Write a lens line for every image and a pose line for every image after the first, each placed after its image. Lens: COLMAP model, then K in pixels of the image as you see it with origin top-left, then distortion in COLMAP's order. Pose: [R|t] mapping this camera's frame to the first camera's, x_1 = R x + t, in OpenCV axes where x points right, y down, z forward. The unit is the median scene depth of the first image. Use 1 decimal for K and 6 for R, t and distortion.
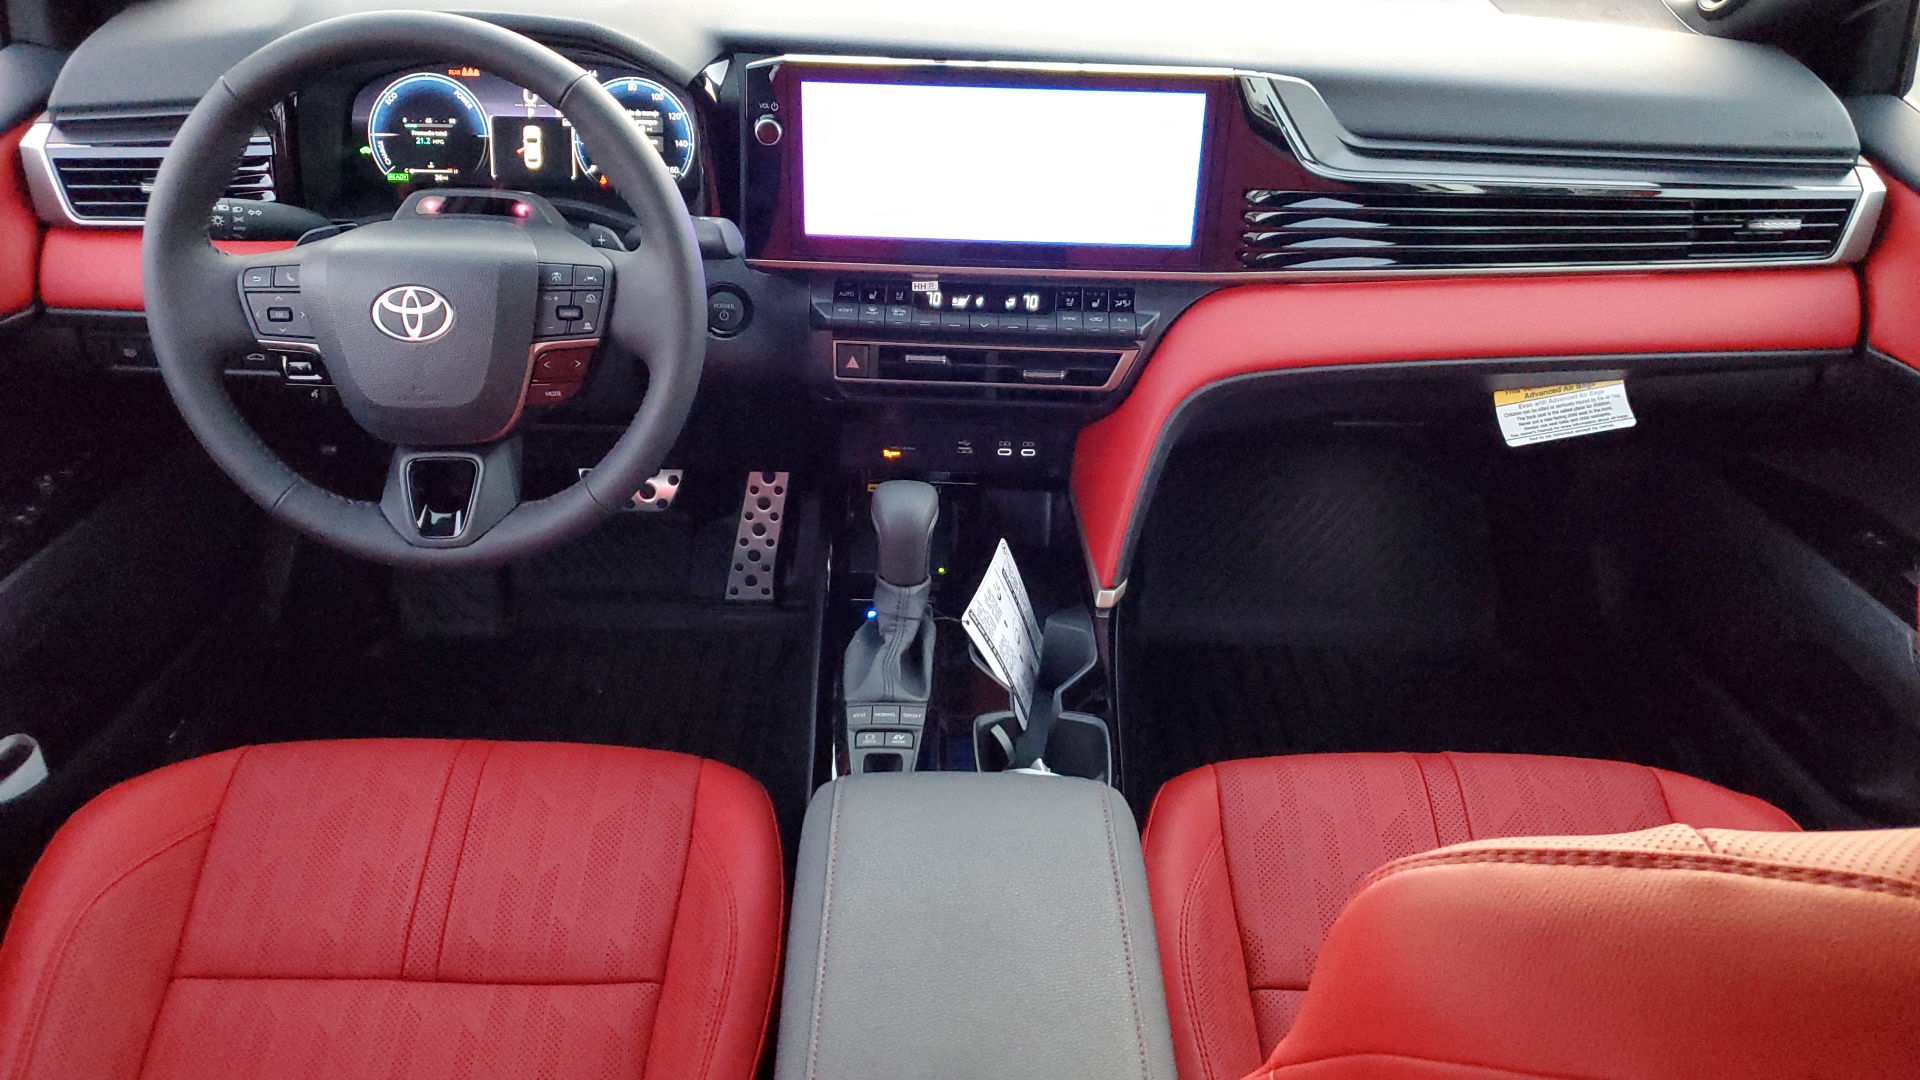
lens RADIAL K [[1513.9, 0, 965.9], [0, 1513.9, 531.2], [0, 0, 1]] dist [0.137871, -0.278841]
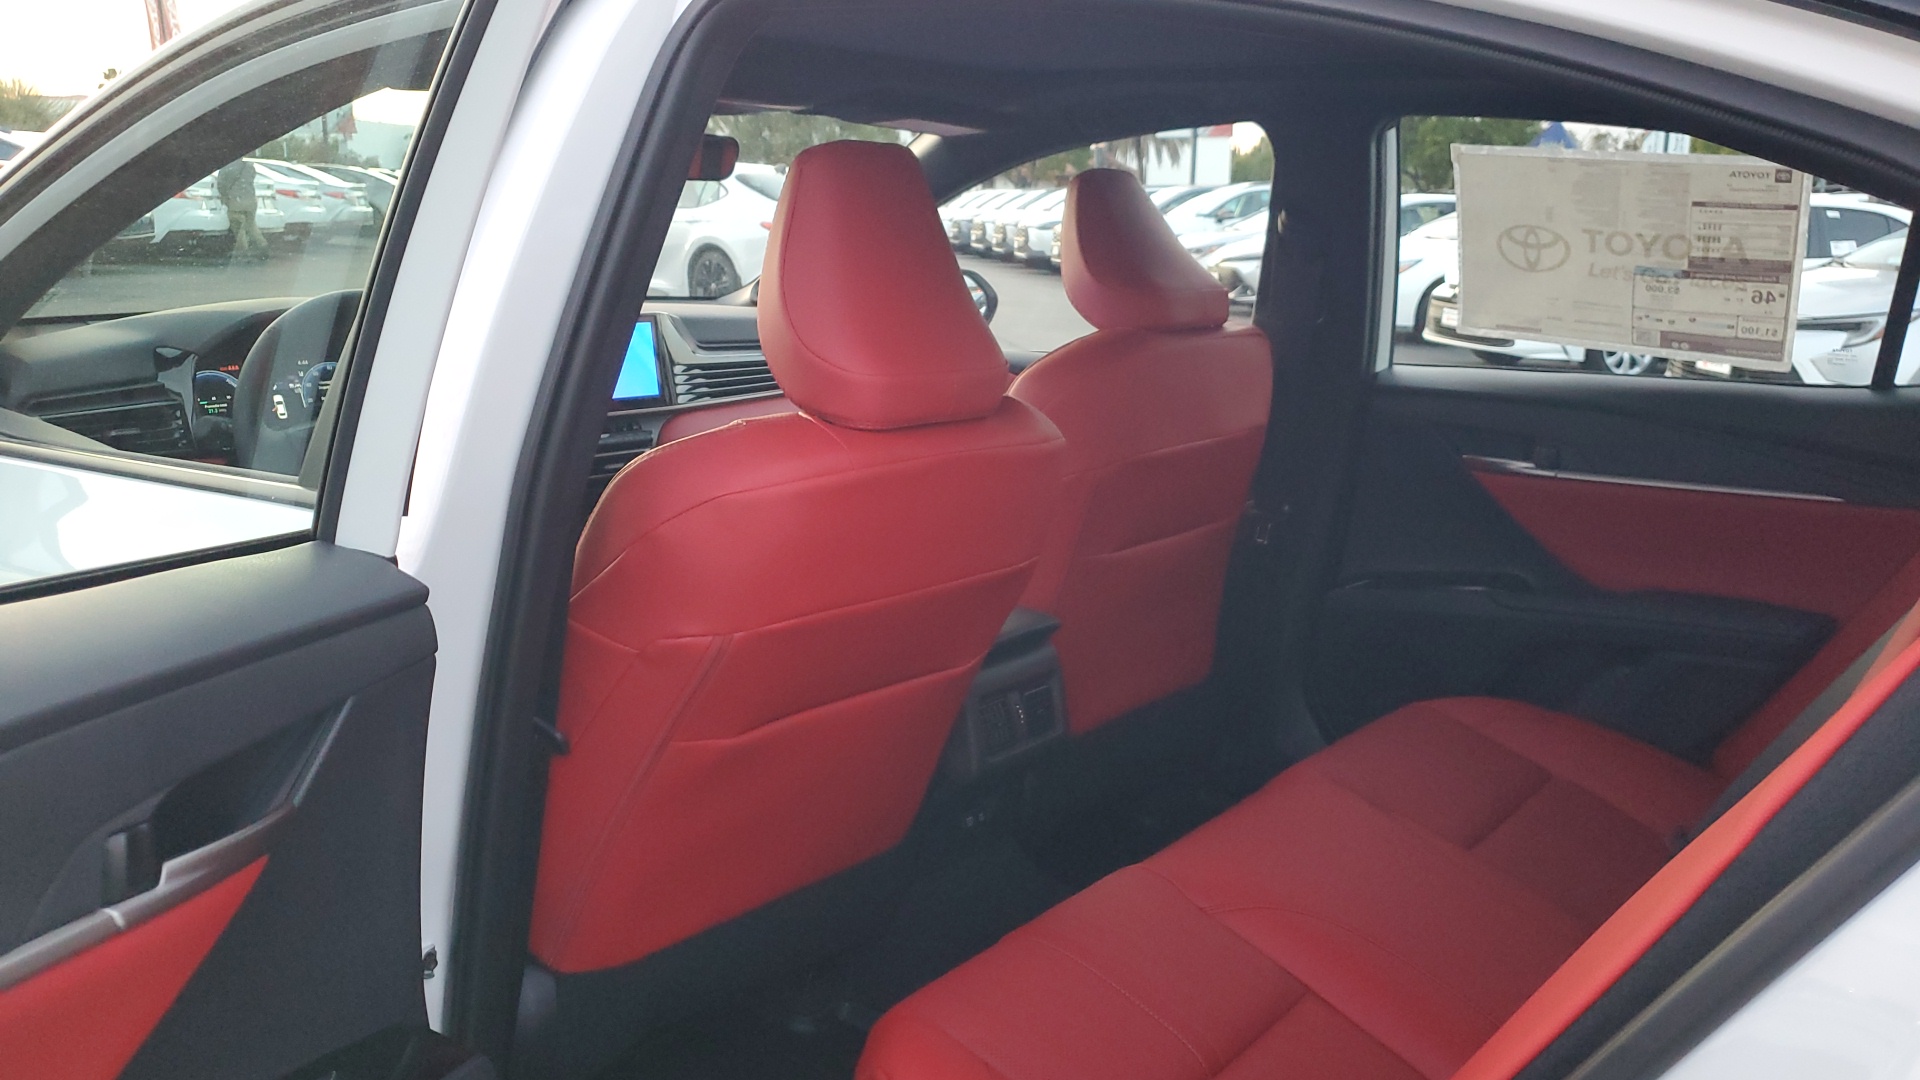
lens RADIAL K [[1489.2, 0, 960.0], [0, 1489.2, 540.0], [0, 0, 1]] dist [0.045450, -0.009106]
pose [[0.620472, -0.180838, 0.763094, -1.149173], [0.424716, 0.895485, -0.133124, 0.422098], [-0.659265, 0.406698, 0.632428, -0.457405]]
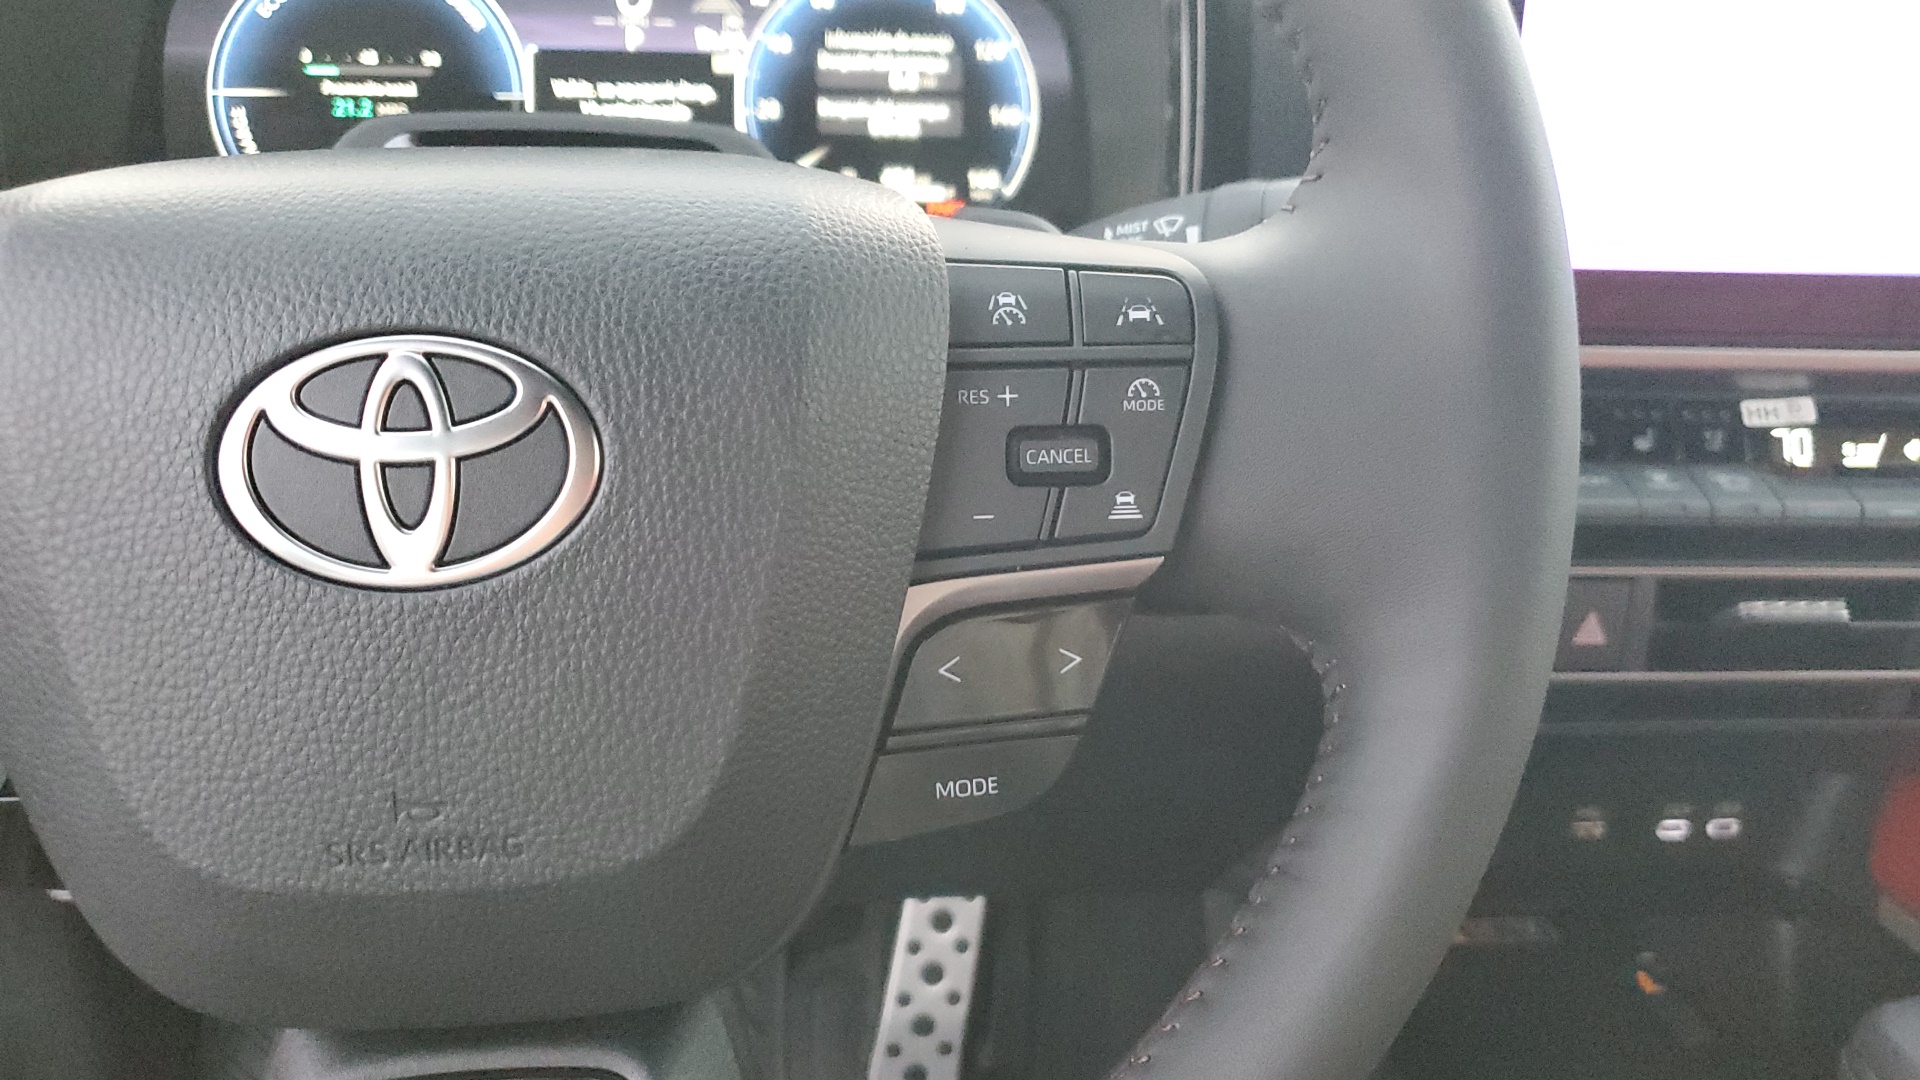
lens RADIAL K [[1550.5, 0, 967.4], [0, 1550.5, 522.4], [0, 0, 1]] dist [-0.006240, -0.006096]
pose [[0.993503, -0.026032, 0.110789, -0.259983], [0.046842, 0.980741, -0.189610, -0.074237], [-0.103719, 0.193568, 0.975589, 0.662509]]
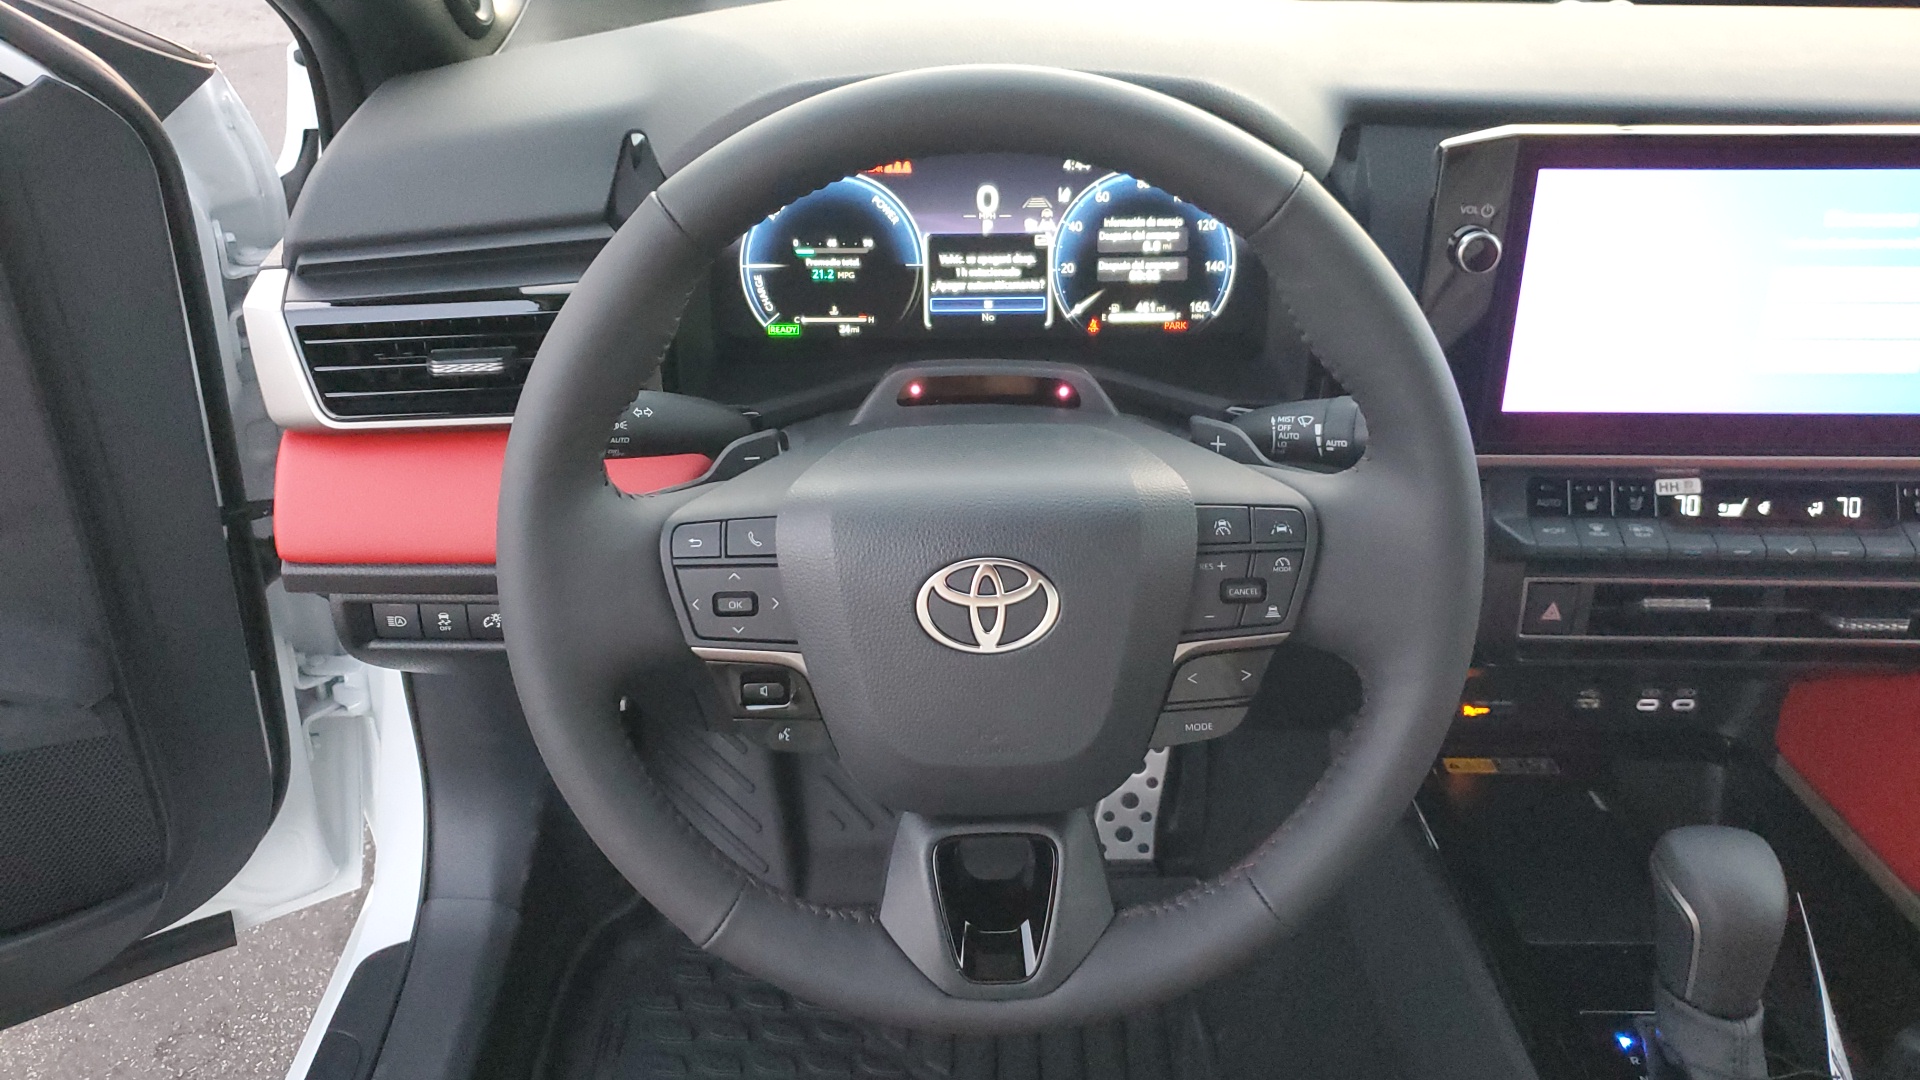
lens RADIAL K [[1531.8, 0, 960.0], [0, 1531.8, 540.0], [0, 0, 1]] dist [0.030786, -0.004385]
pose [[0.999705, -0.022361, -0.009460, -0.309314], [0.022000, 0.999085, -0.036672, -0.123097], [0.010272, 0.036453, 0.999283, 0.376425]]
